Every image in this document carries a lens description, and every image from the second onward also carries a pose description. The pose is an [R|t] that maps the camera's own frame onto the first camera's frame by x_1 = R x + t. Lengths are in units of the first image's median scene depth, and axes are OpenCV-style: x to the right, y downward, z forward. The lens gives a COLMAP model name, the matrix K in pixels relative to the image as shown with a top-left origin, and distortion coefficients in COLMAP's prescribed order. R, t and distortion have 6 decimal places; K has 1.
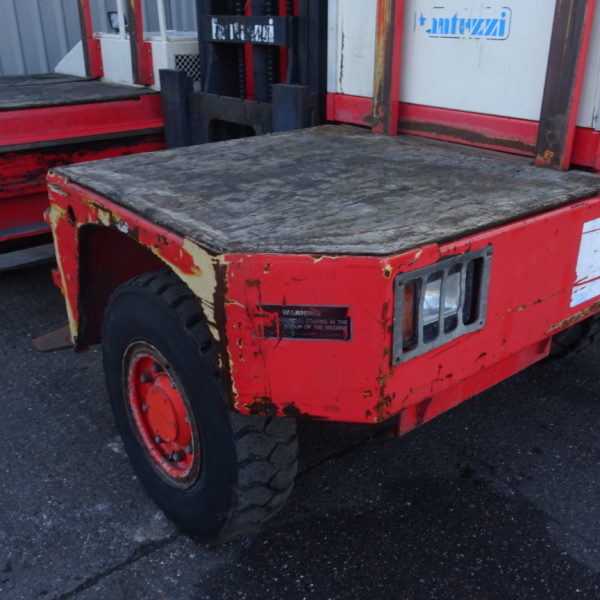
lens RADIAL K [[670.4, 0, 300.0], [0, 670.4, 300.0], [0, 0, 1]] dist [0.015888, -0.017401]
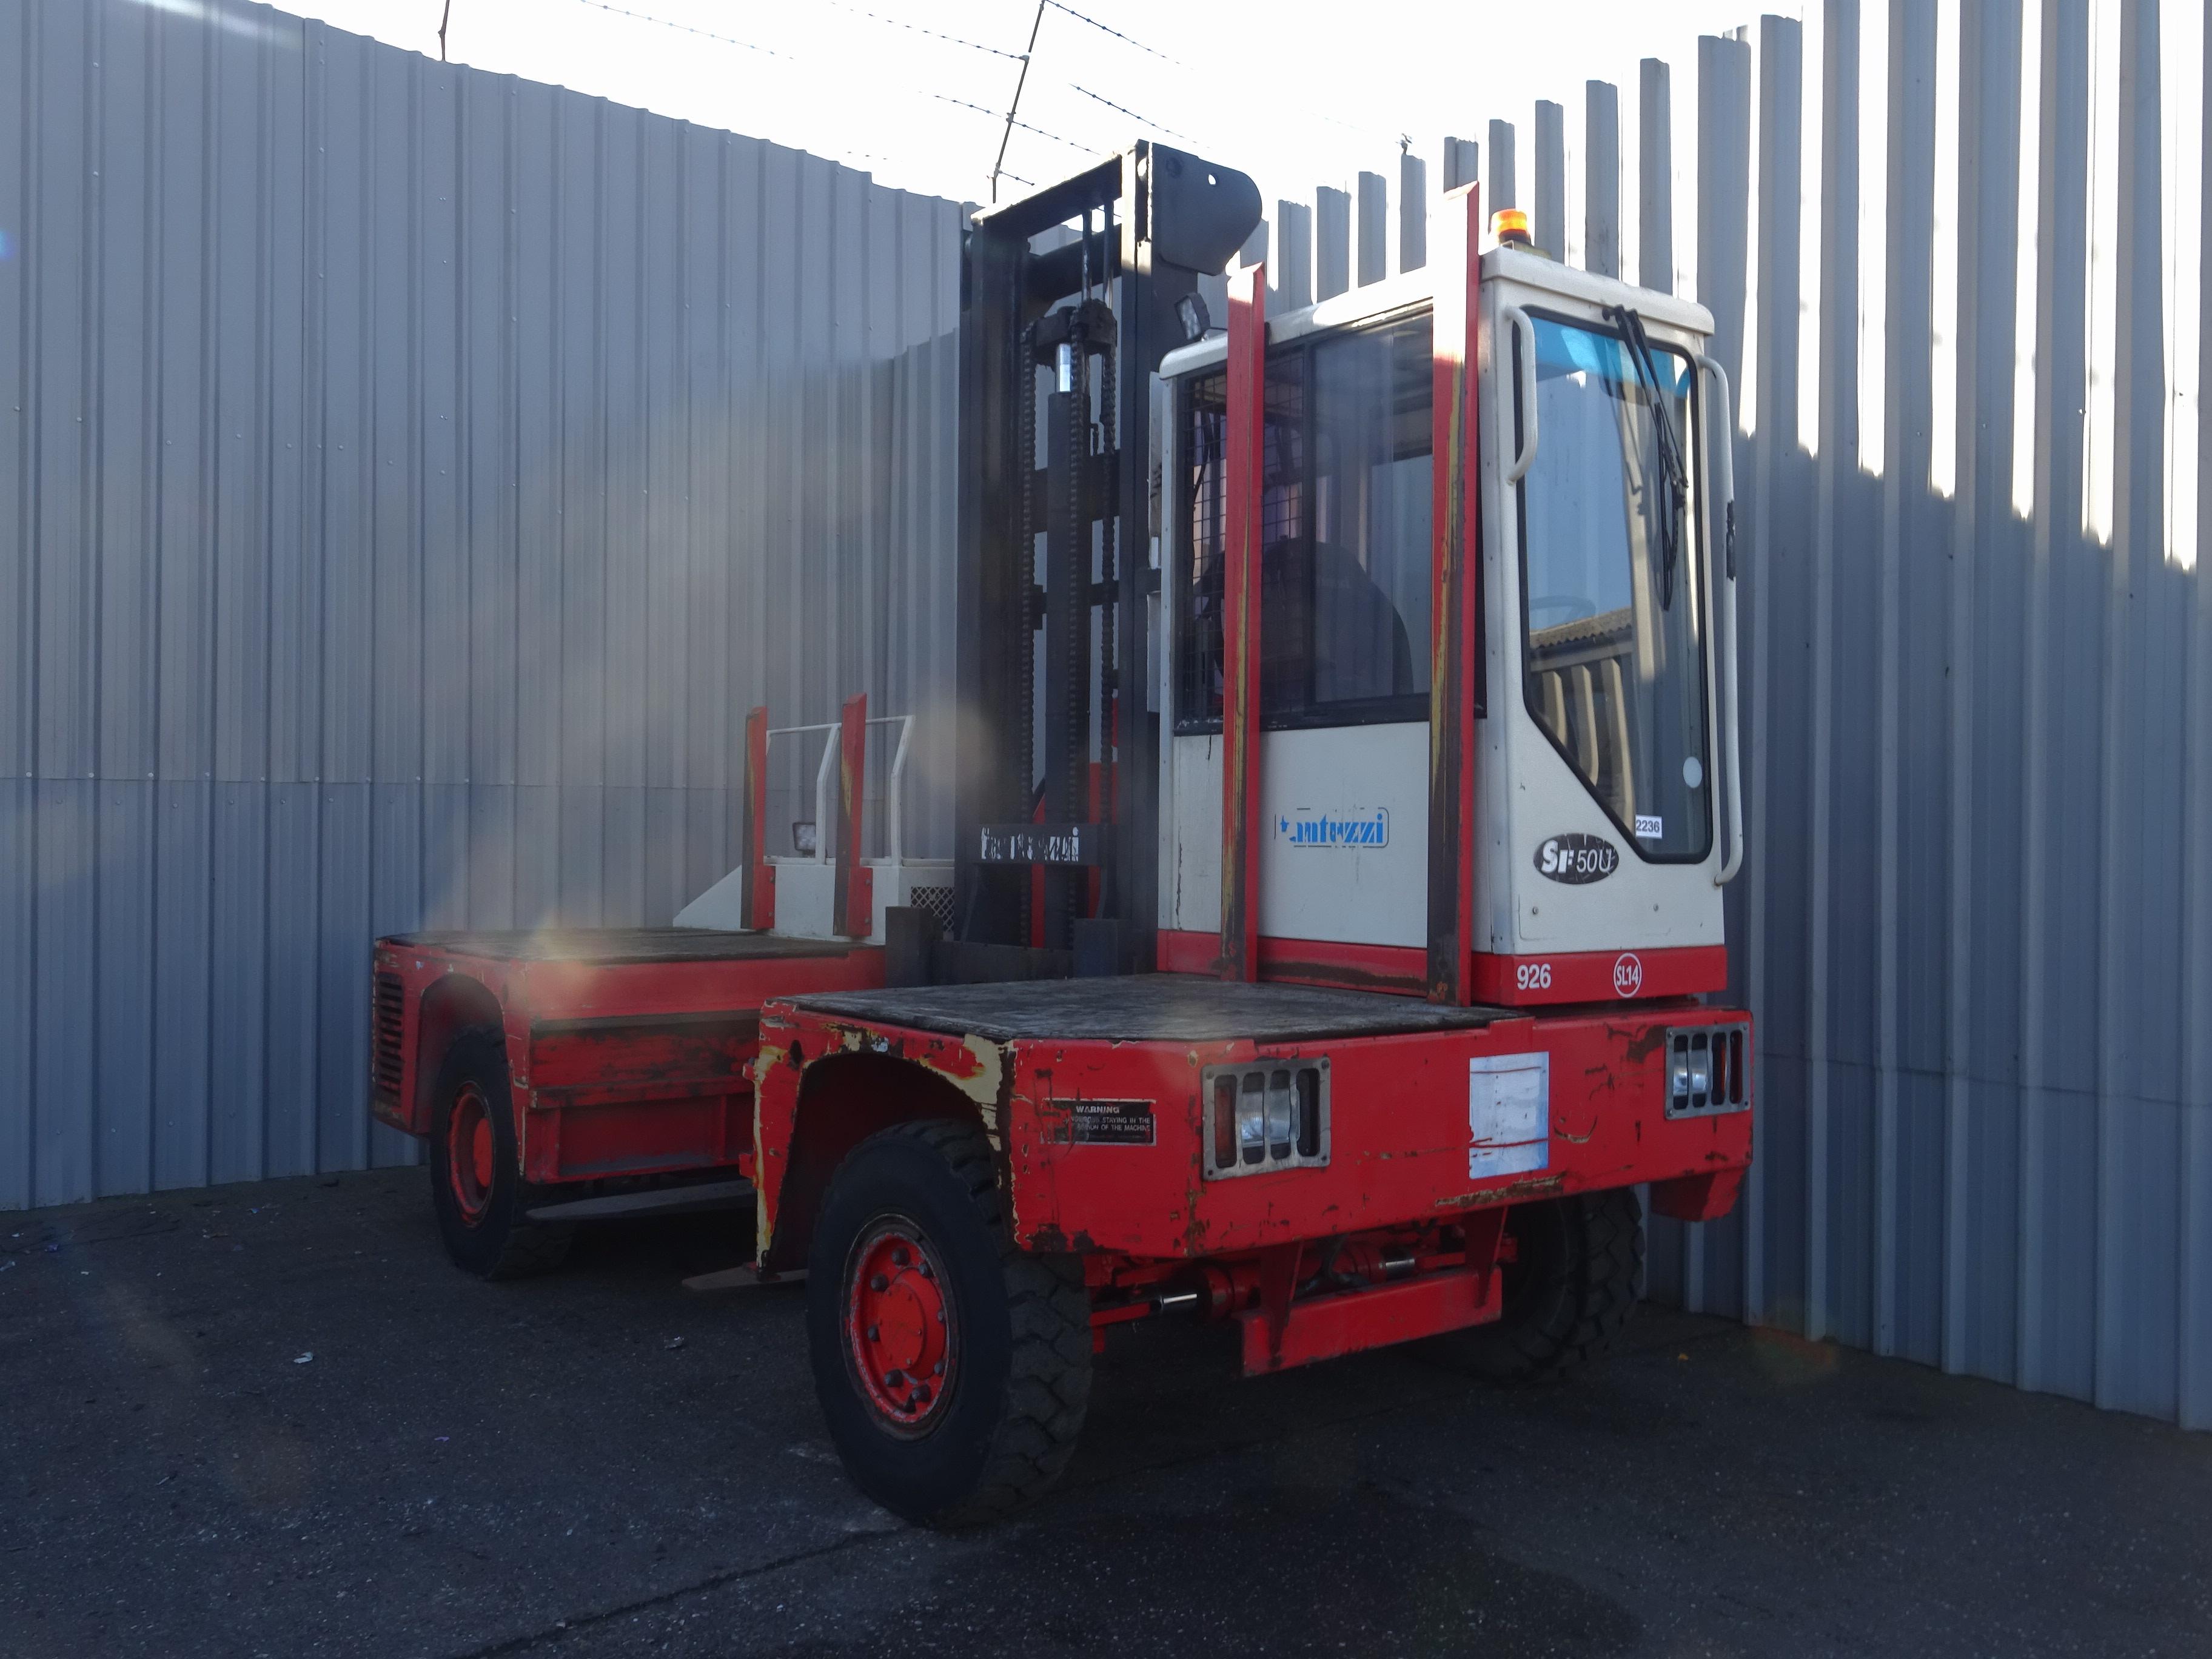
lens RADIAL K [[1866.8, 0, 1106.0], [0, 1866.8, 829.5], [0, 0, 1]] dist [0.005027, 0.005806]
pose [[0.999549, 0.014288, -0.026416, 0.050366], [-0.023833, 0.912576, -0.408213, 0.472333], [0.018274, 0.408658, 0.912505, -0.955475]]
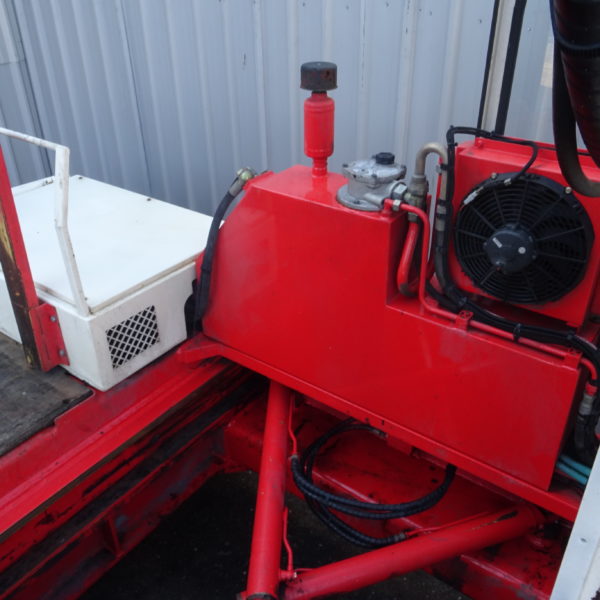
lens RADIAL K [[618.9, 0, 300.0], [0, 618.9, 300.0], [0, 0, 1]] dist [-0.000661, -0.001369]
pose [[0.966449, -0.136302, 0.217713, -0.258418], [0.108310, 0.984805, 0.135752, -0.816043], [-0.232908, -0.107617, 0.966526, 0.881047]]
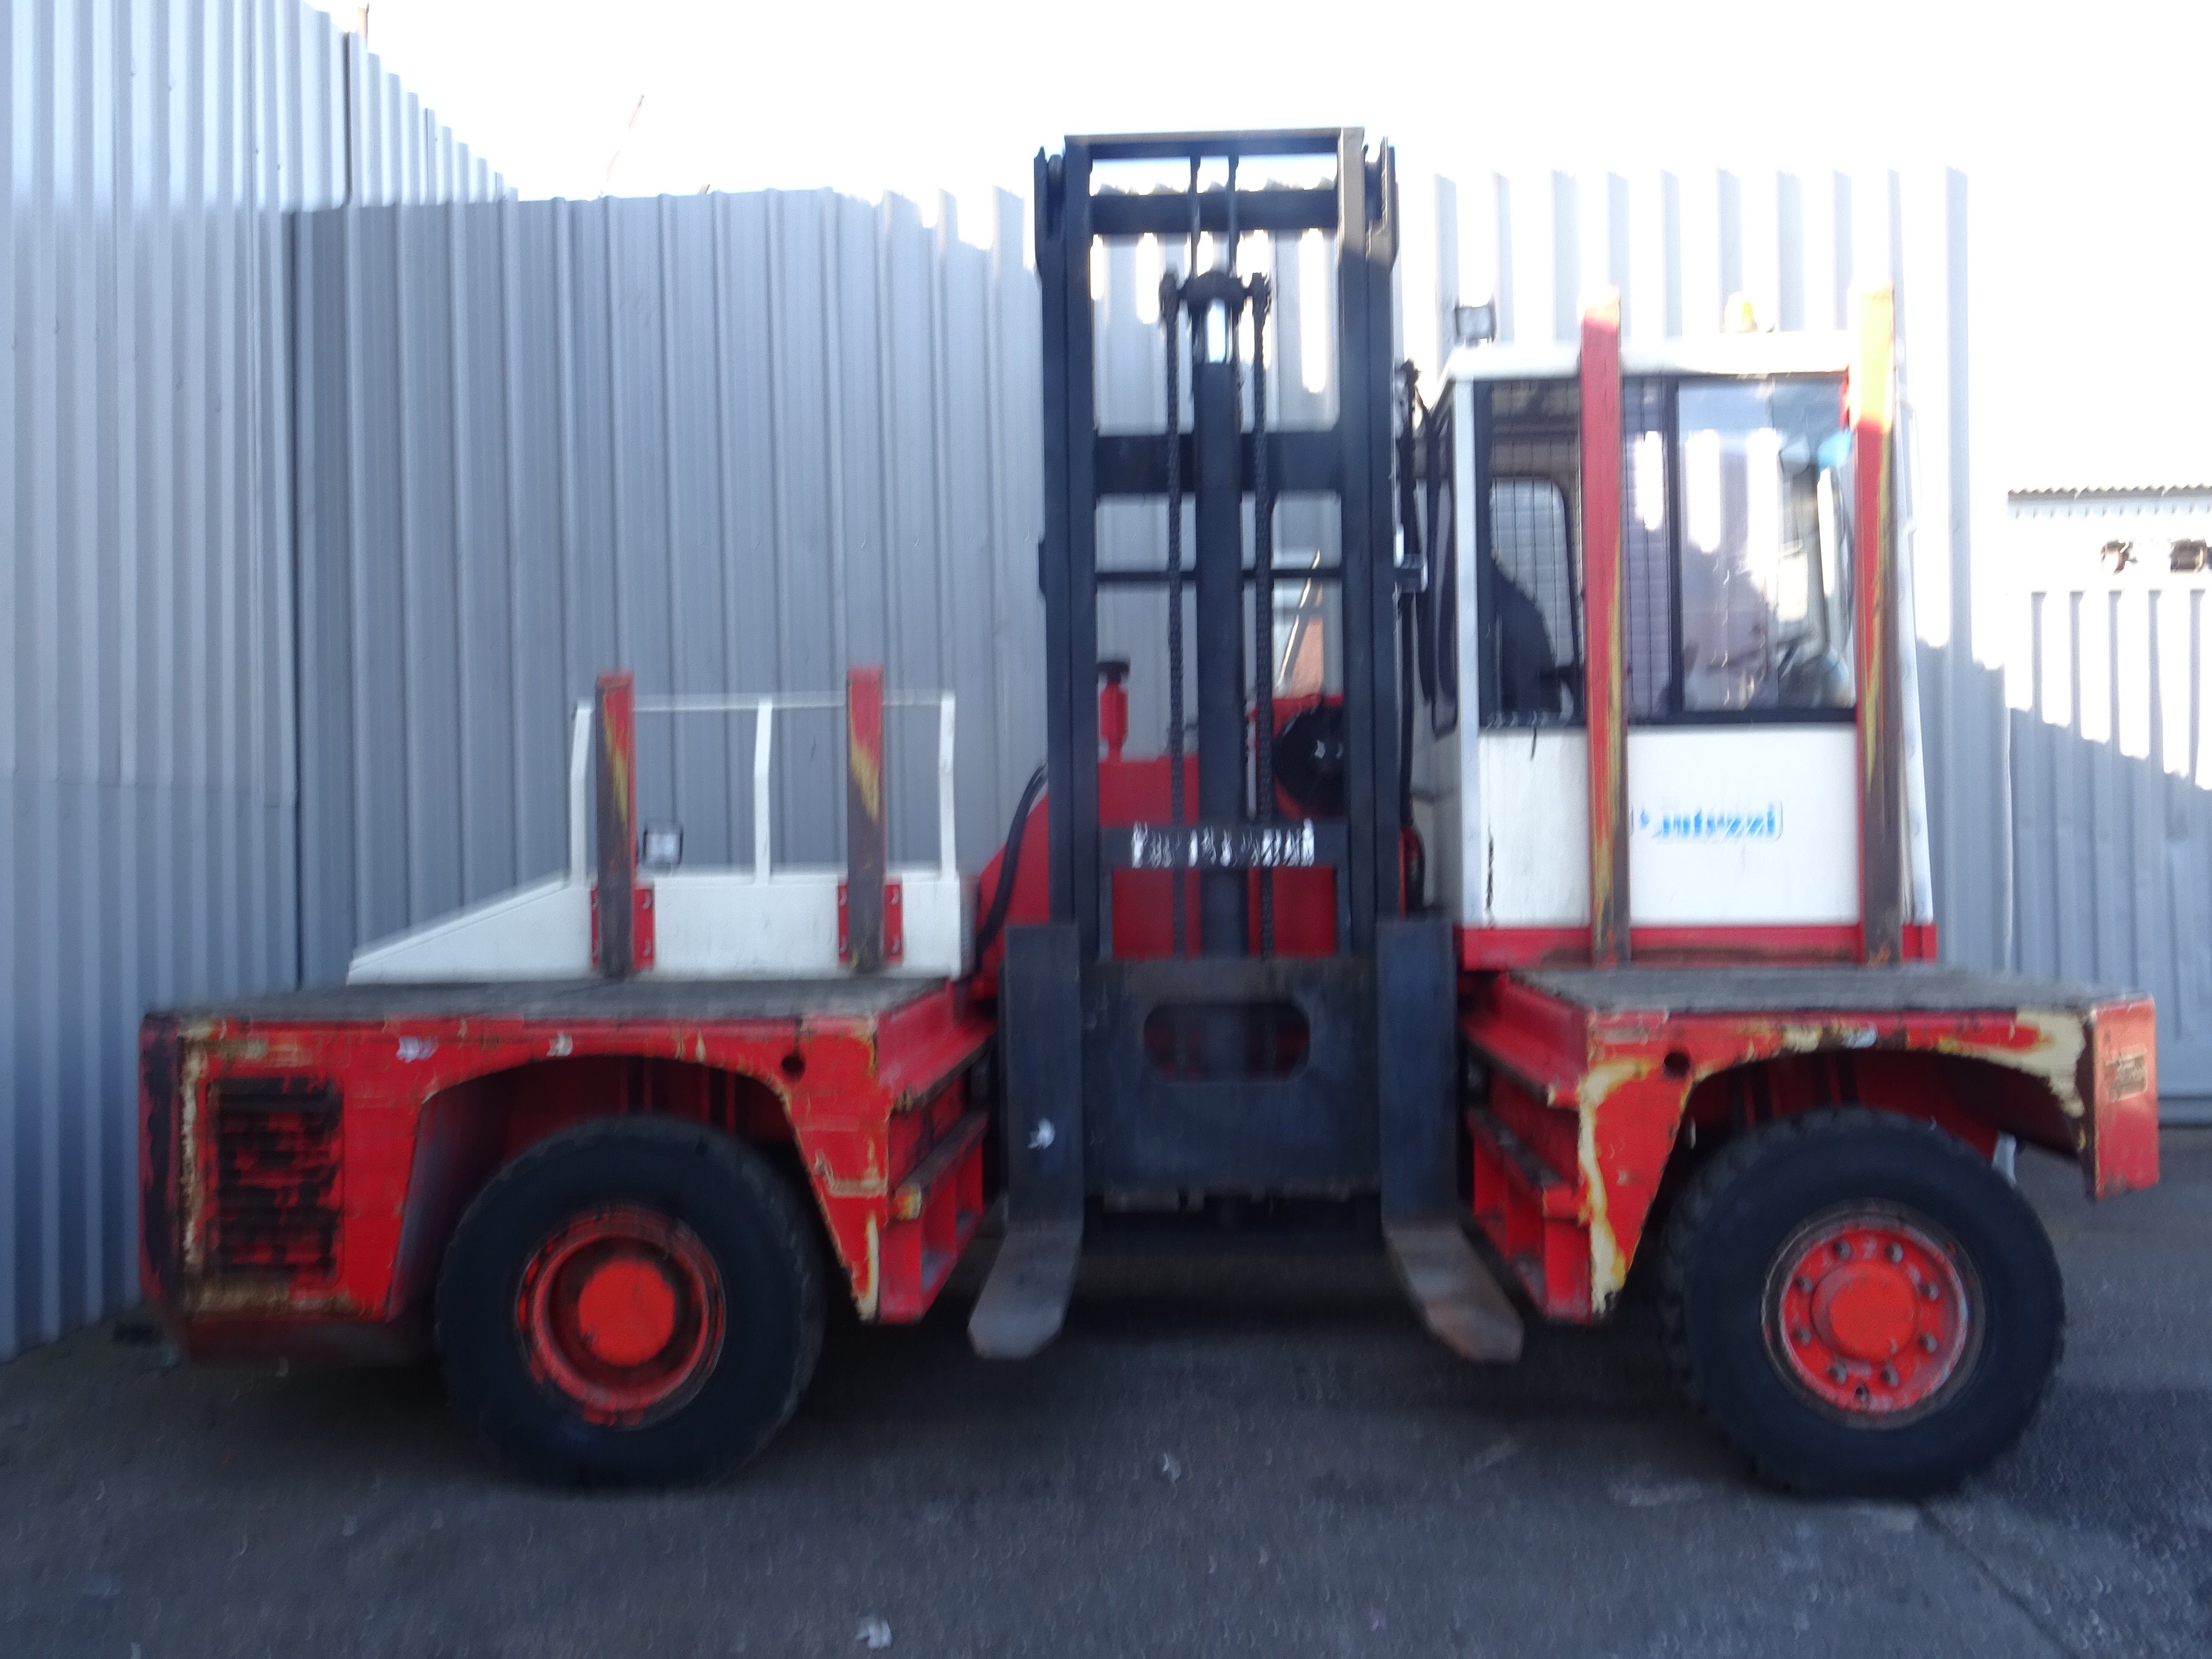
lens RADIAL K [[1866.8, 0, 1106.0], [0, 1866.8, 829.5], [0, 0, 1]] dist [0.005027, 0.005806]
pose [[0.665980, 0.011610, 0.745879, -2.117884], [0.308120, 0.906319, -0.289221, 0.027988], [-0.679362, 0.422436, 0.600013, 0.153099]]
